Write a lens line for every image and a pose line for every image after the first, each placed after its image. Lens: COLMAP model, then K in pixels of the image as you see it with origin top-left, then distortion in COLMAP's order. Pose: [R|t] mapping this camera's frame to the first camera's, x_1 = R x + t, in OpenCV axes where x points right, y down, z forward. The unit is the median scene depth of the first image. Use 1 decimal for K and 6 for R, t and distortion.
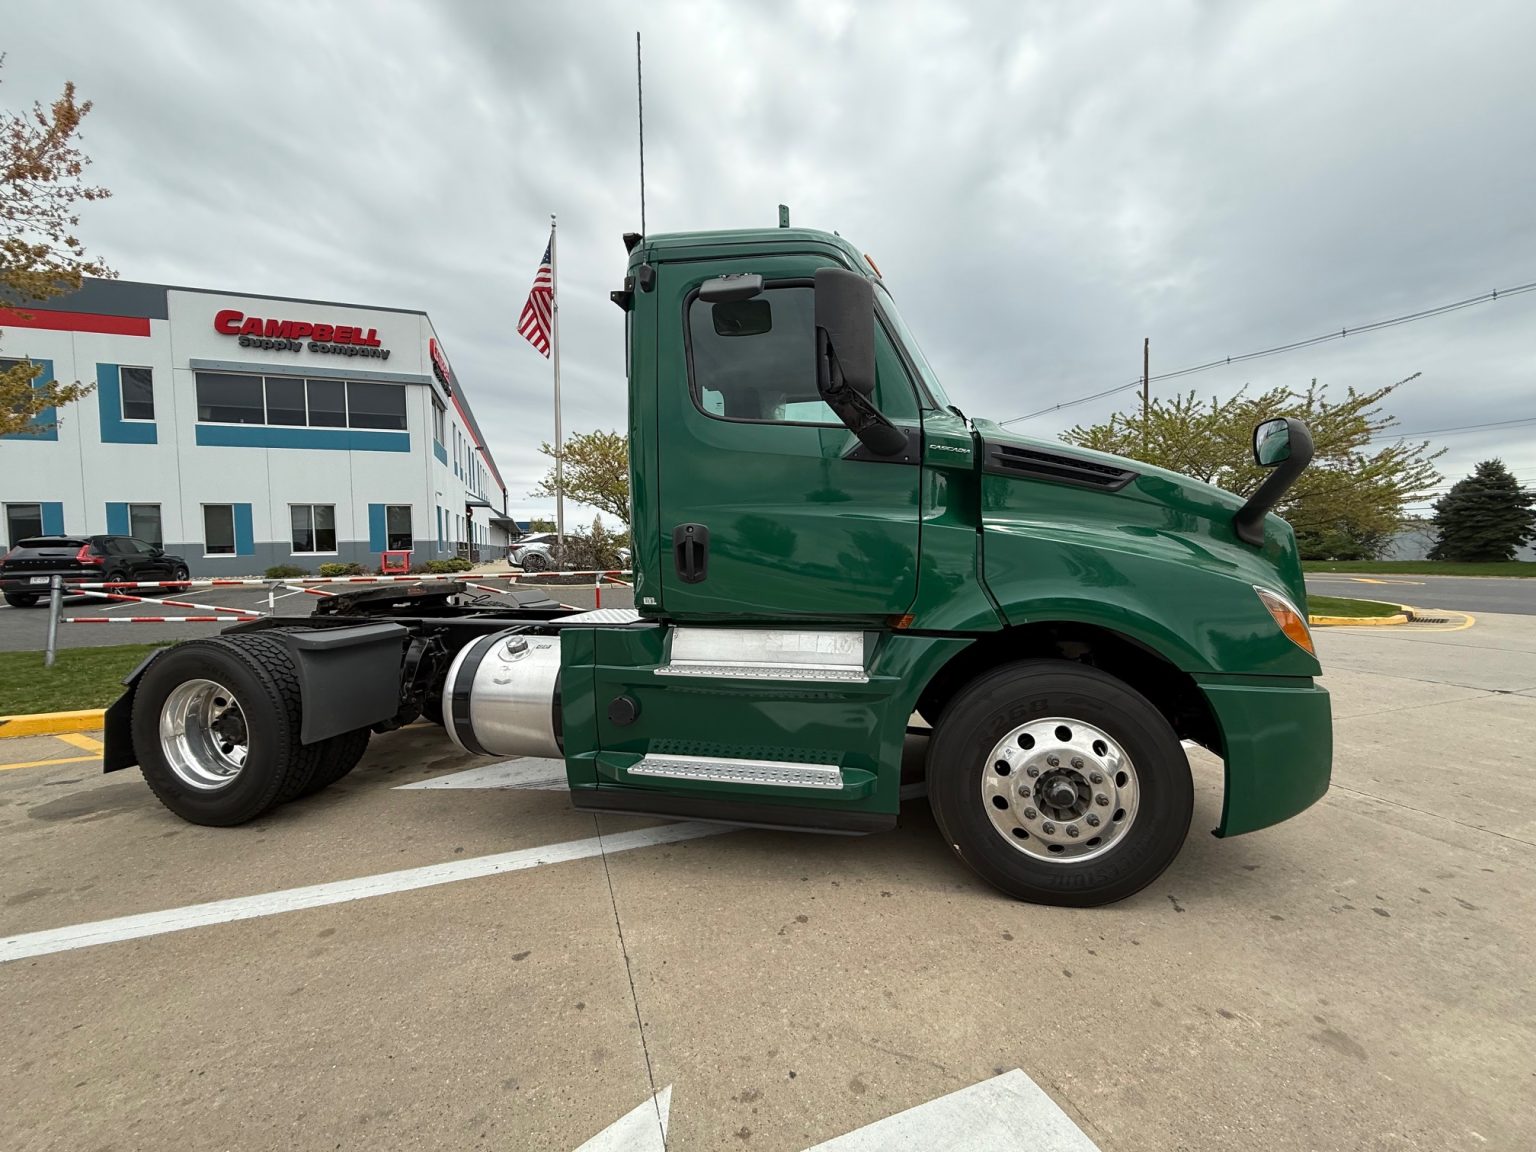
lens RADIAL K [[608.9, 0, 762.4], [0, 608.9, 567.8], [0, 0, 1]] dist [0.002208, 0.000090]
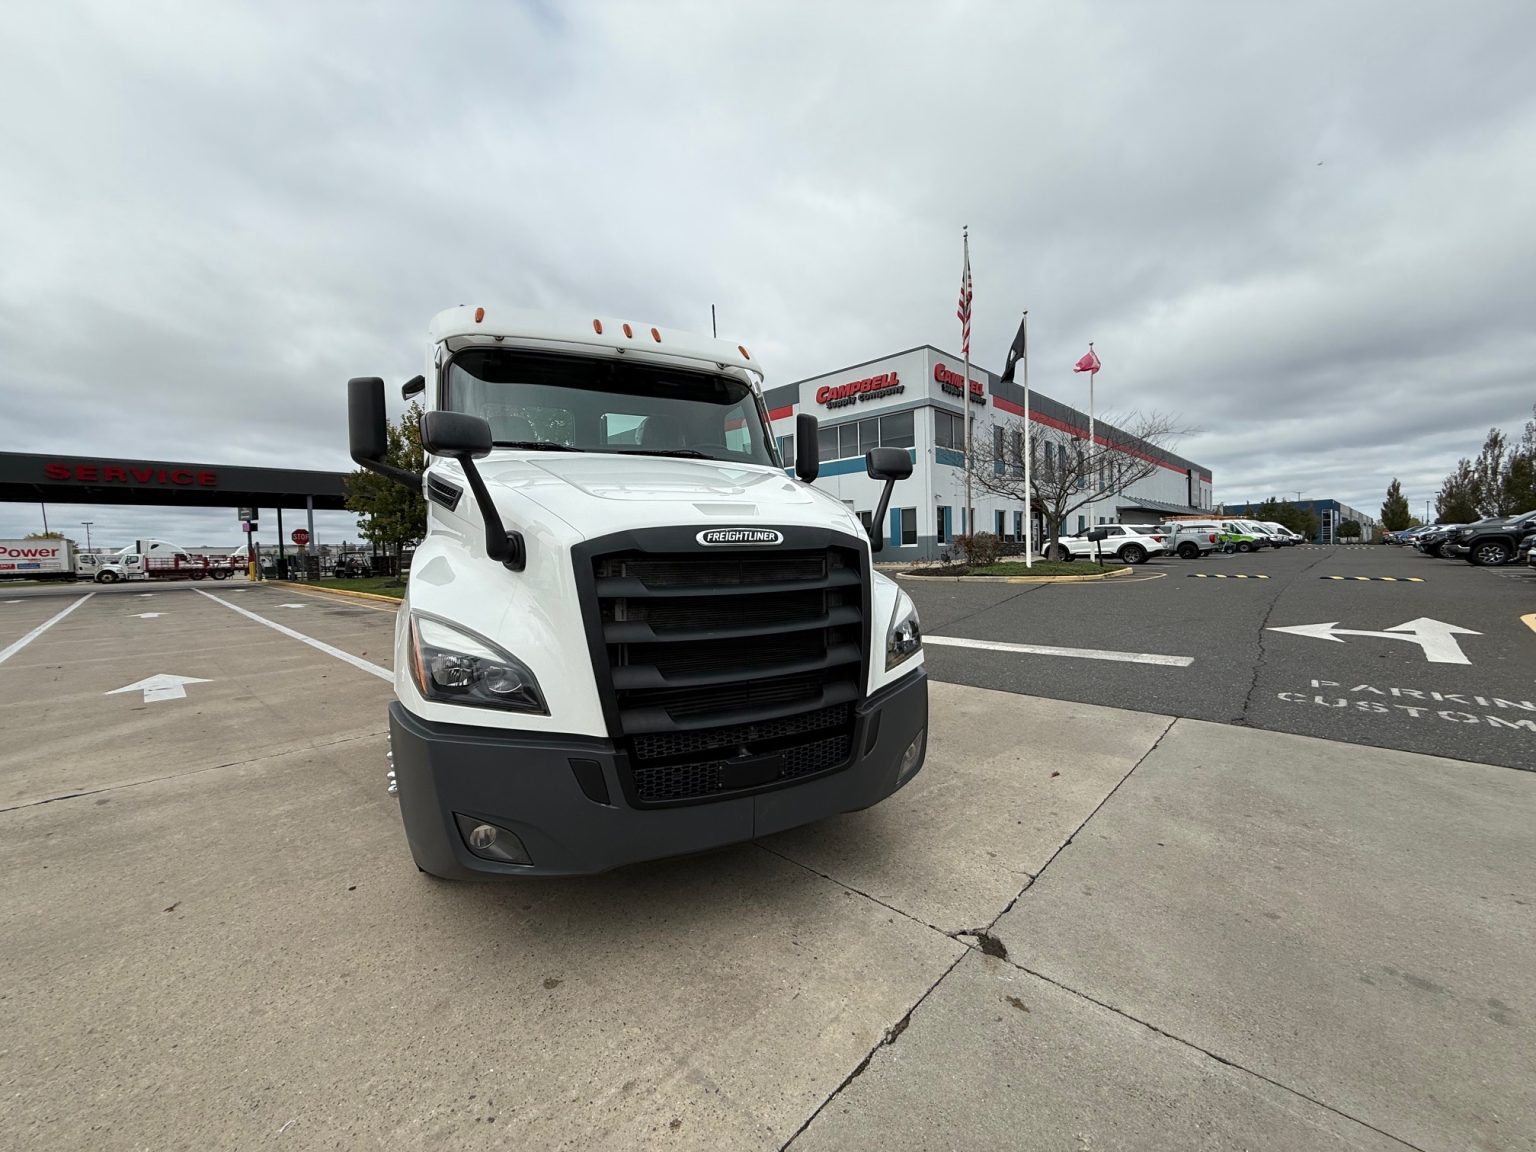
lens RADIAL K [[608.9, 0, 762.4], [0, 608.9, 567.8], [0, 0, 1]] dist [0.002208, 0.000090]
pose [[0.429372, 0.028284, -0.902685, 0.431906], [-0.012439, 0.999600, 0.025403, -0.009386], [0.903042, 0.000321, 0.429552, 0.209994]]
